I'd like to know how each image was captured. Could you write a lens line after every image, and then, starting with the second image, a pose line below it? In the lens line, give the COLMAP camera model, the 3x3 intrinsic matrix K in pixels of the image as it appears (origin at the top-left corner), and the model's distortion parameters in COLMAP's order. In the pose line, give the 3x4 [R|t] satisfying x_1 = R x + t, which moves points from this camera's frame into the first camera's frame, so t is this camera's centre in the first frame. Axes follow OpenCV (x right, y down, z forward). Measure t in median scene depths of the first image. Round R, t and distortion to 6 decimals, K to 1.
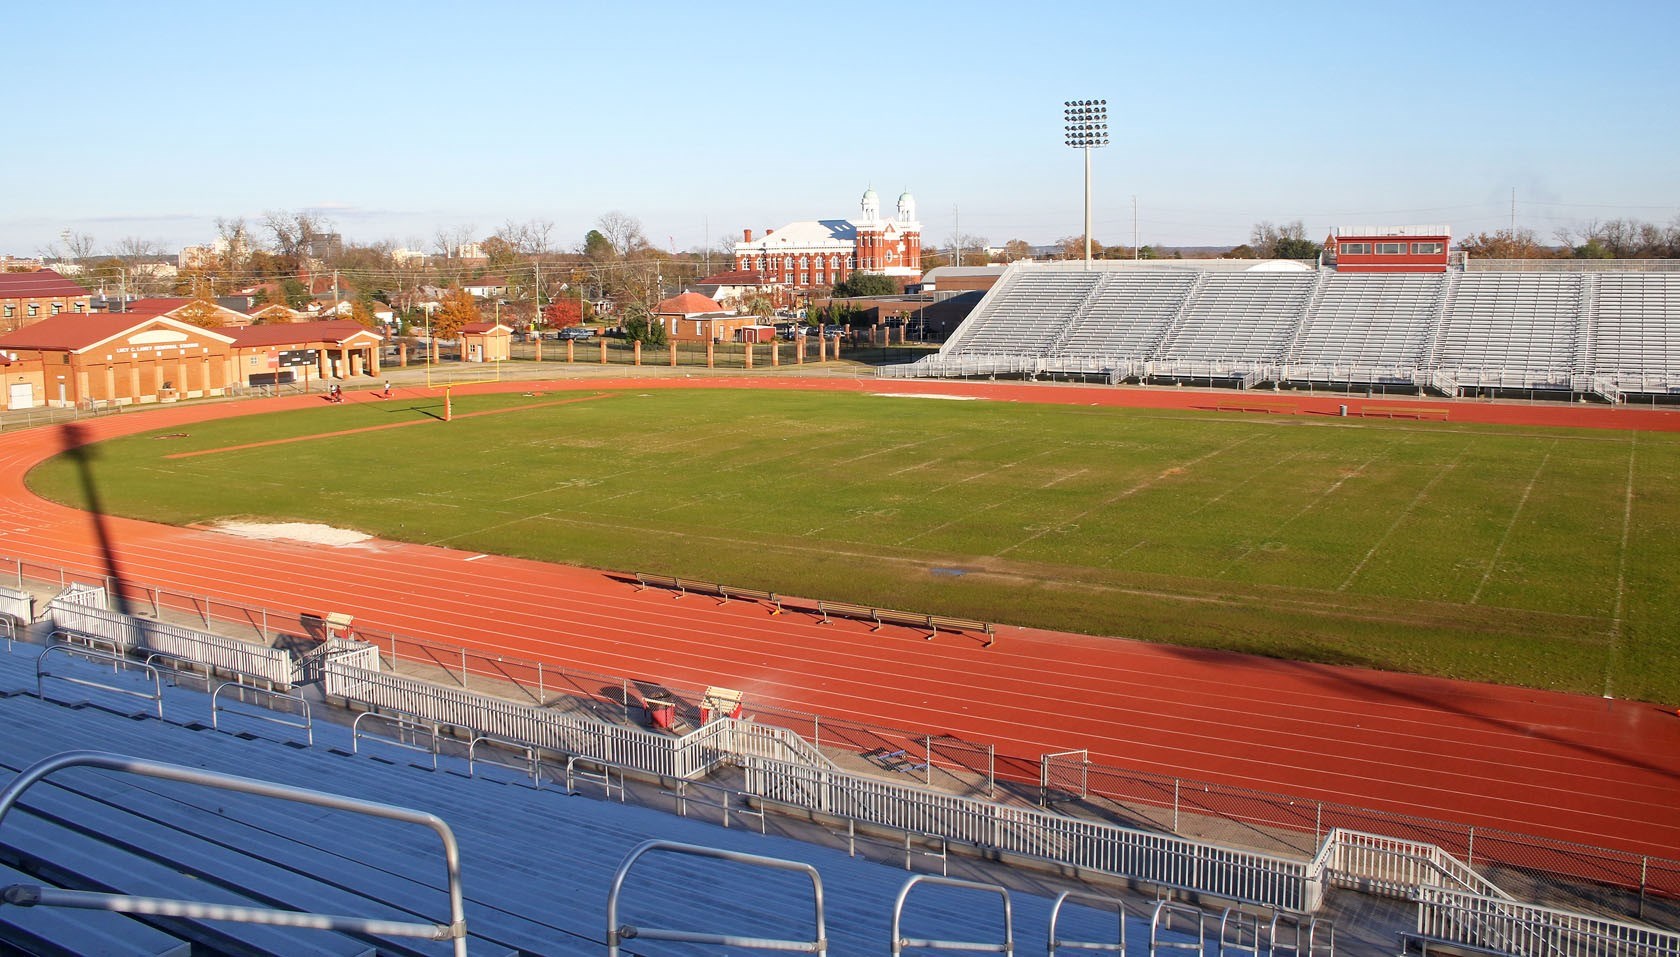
lens RADIAL K [[1396.2, 0, 845.4], [0, 1396.2, 368.2], [0, 0, 1]] dist [-0.148508, 0.133046]
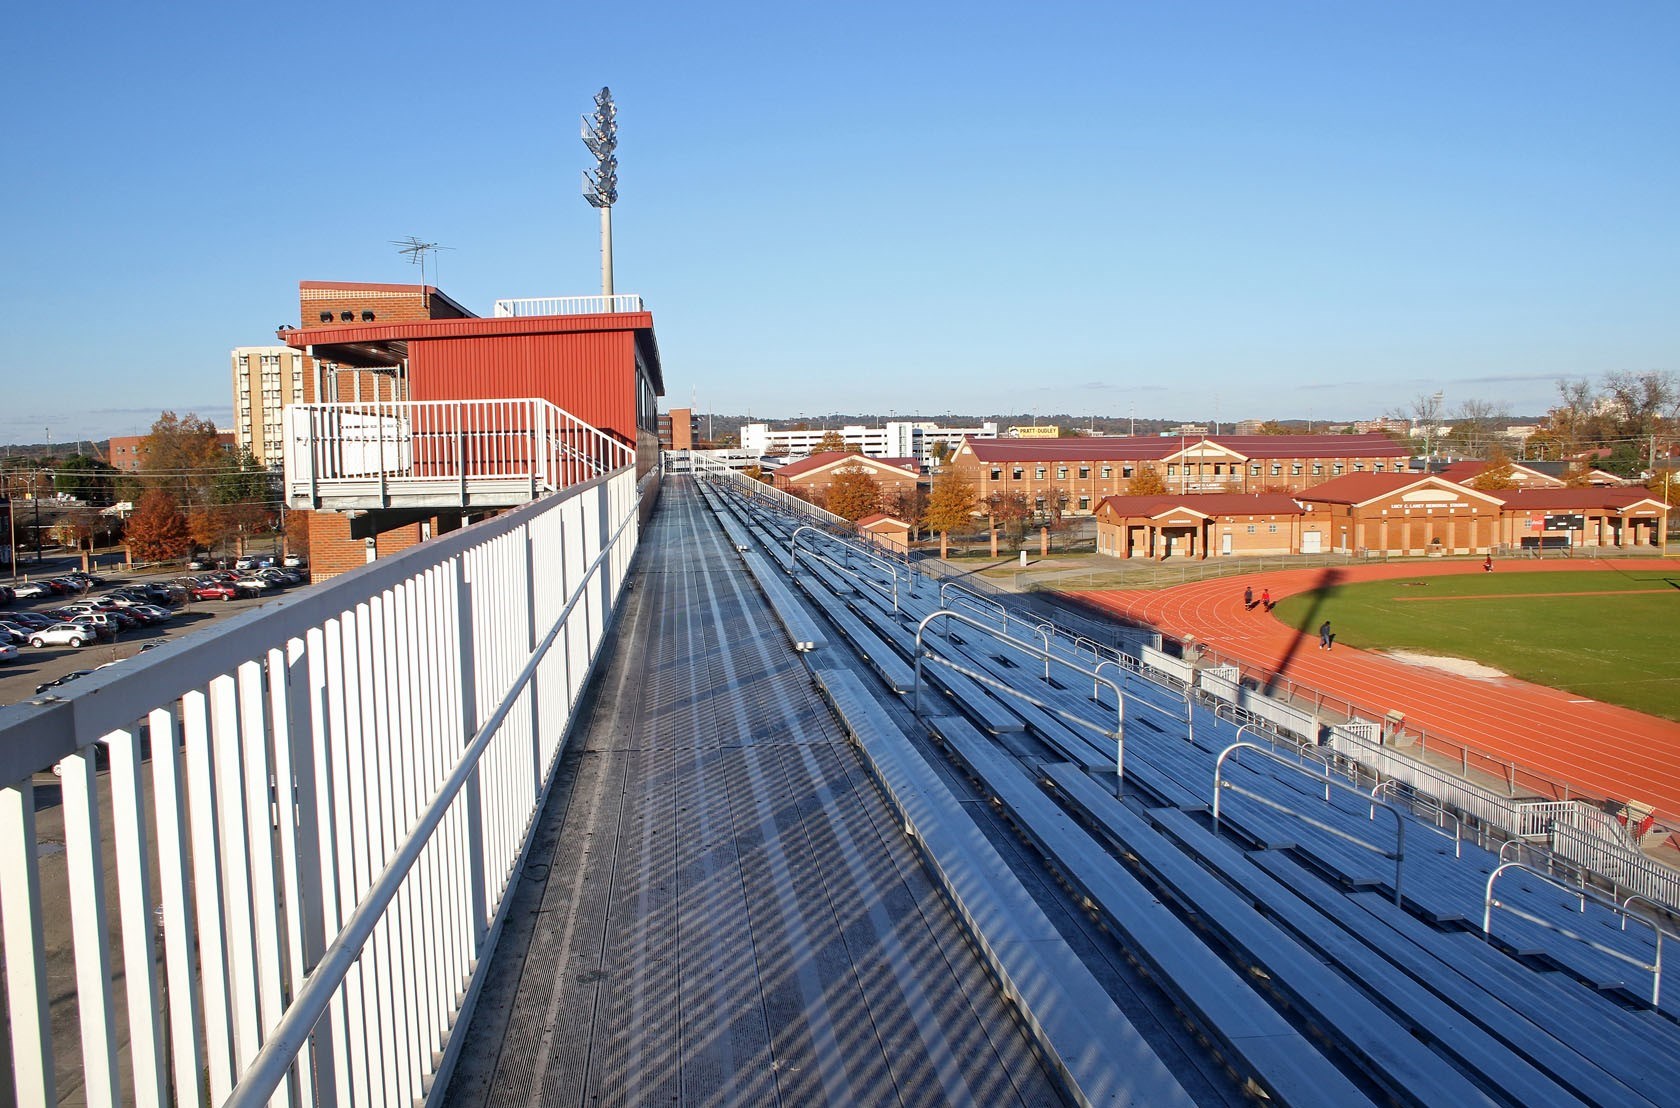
lens RADIAL K [[1470.0, 0, 837.7], [0, 1470.0, 582.5], [0, 0, 1]] dist [-0.126027, 0.148144]
pose [[0.605247, 0.081786, -0.791825, 0.125676], [-0.056308, 0.996615, 0.059898, 0.003524], [0.794044, 0.008333, 0.607803, -0.078100]]
